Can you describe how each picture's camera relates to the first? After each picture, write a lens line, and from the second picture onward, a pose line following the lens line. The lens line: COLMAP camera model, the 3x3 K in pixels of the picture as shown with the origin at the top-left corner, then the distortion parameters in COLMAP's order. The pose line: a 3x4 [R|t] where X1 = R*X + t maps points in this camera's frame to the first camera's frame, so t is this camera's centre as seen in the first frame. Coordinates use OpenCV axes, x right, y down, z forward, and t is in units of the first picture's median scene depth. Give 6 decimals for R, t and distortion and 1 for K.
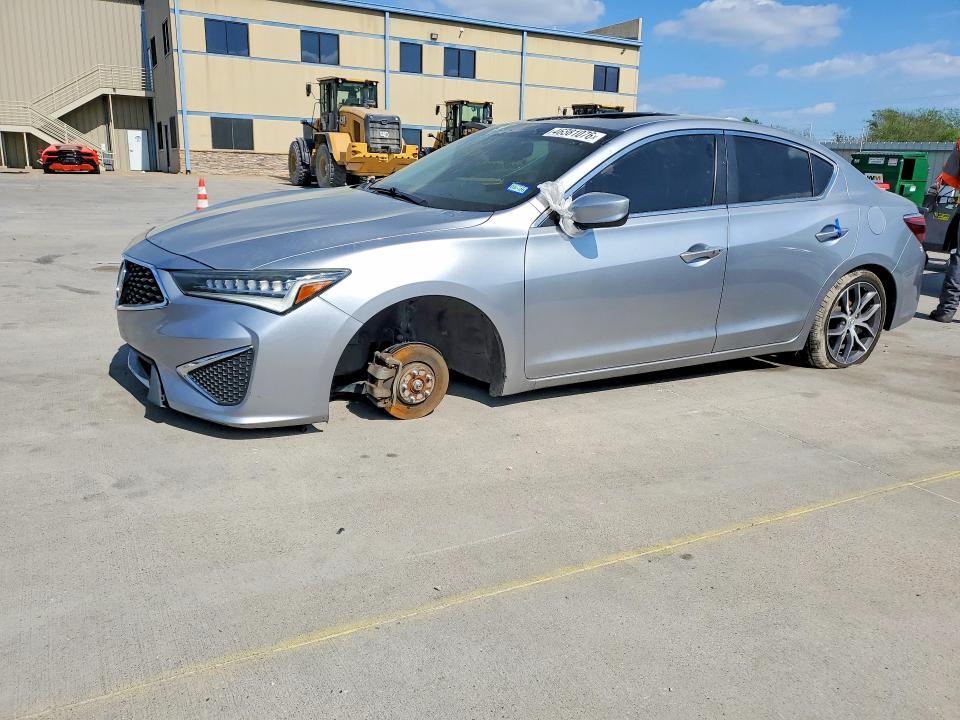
lens RADIAL K [[751.1, 0, 486.6], [0, 751.1, 363.2], [0, 0, 1]] dist [0.015714, 0.010136]
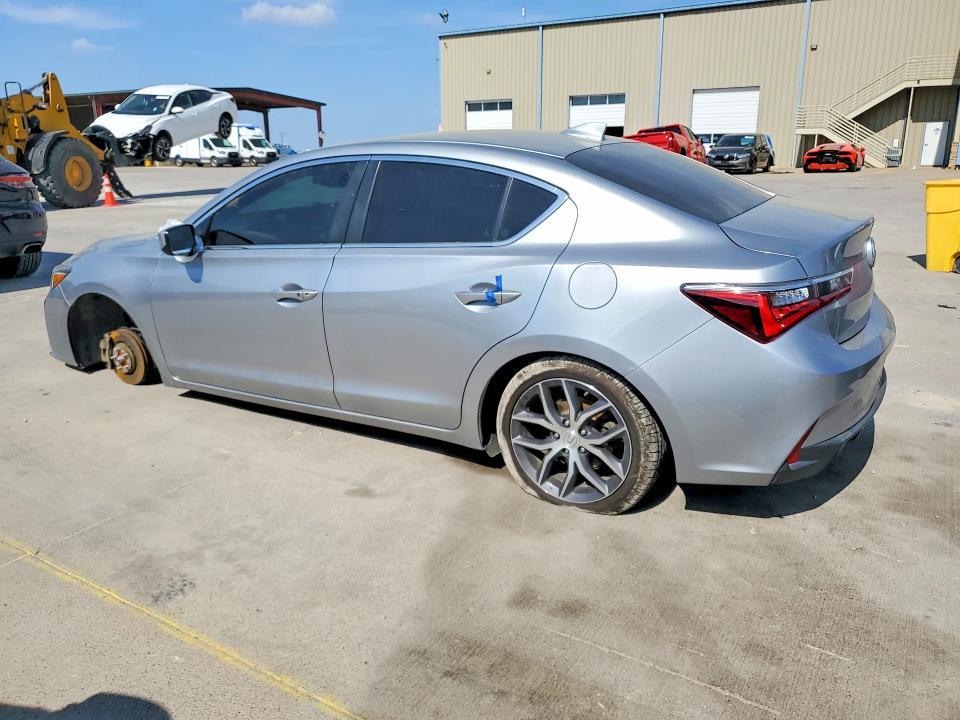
lens RADIAL K [[751.1, 0, 486.6], [0, 751.1, 363.2], [0, 0, 1]] dist [0.015714, 0.010136]
pose [[0.494891, 0.200277, -0.845561, 0.150245], [-0.192864, 0.974123, 0.117848, -0.027410], [0.847282, 0.104757, 0.520710, 0.091927]]
